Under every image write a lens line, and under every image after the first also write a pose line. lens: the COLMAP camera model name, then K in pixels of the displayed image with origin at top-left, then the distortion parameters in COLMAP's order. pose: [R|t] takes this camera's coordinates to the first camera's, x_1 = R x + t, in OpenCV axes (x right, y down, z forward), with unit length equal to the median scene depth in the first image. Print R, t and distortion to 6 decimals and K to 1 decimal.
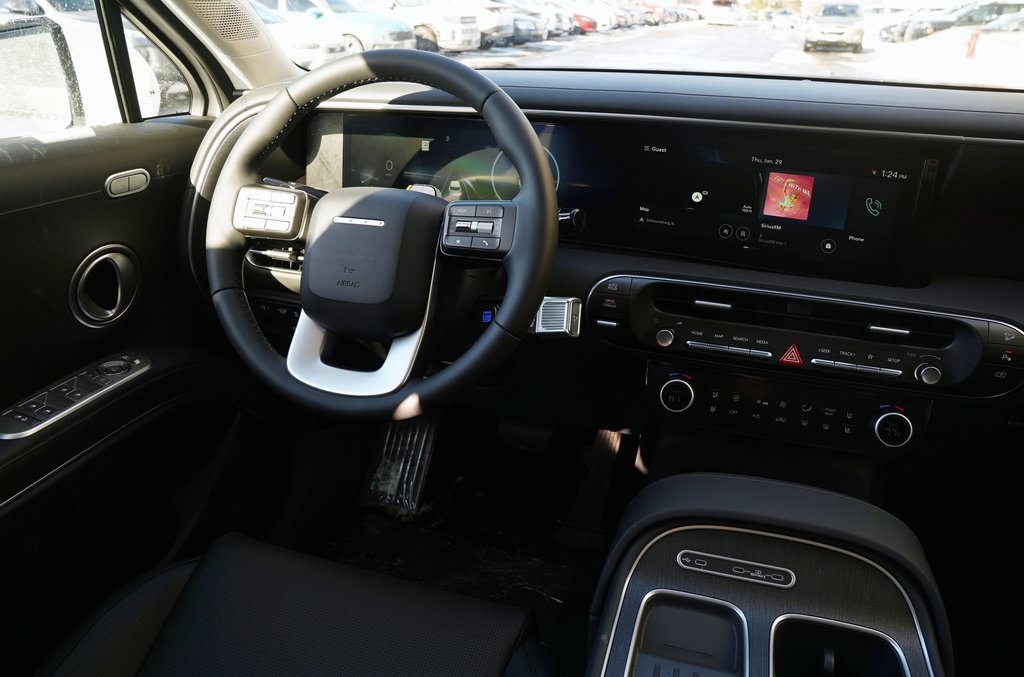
lens RADIAL K [[705.1, 0, 512.0], [0, 705.1, 338.5], [0, 0, 1]] dist [-0.132321, 0.094497]
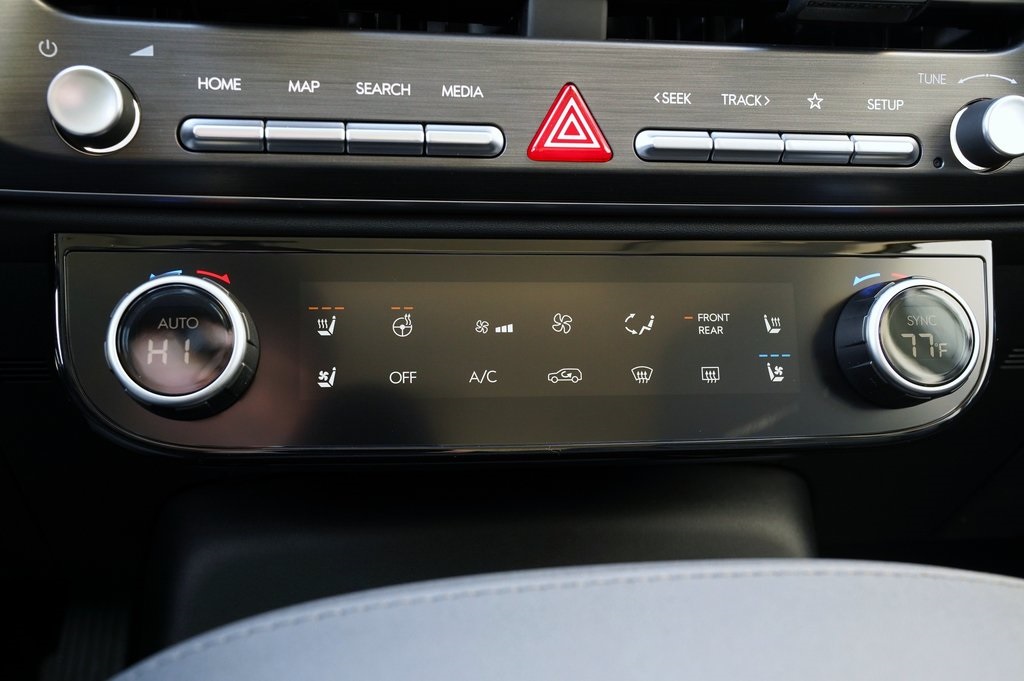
lens RADIAL K [[1086.0, 0, 512.0], [0, 1086.0, 340.5], [0, 0, 1]] dist [0.002953, 0.002751]
pose [[0.896607, -0.111719, 0.428503, 0.182656], [0.164274, 0.982520, -0.087569, 0.143252], [-0.411229, 0.148907, 0.899287, 0.619770]]
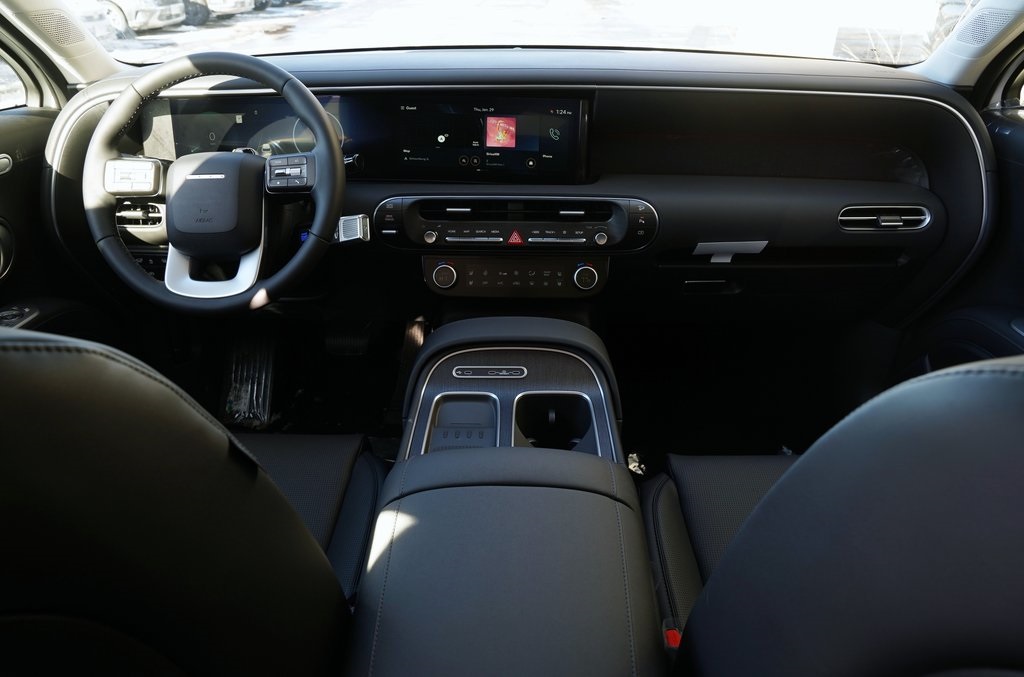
lens RADIAL K [[705.1, 0, 512.0], [0, 705.1, 338.5], [0, 0, 1]] dist [-0.132321, 0.094497]
pose [[0.958824, -0.145222, 0.244066, -0.006475], [0.130116, 0.988504, 0.077006, 0.120541], [-0.252443, -0.042078, 0.966696, -0.478937]]
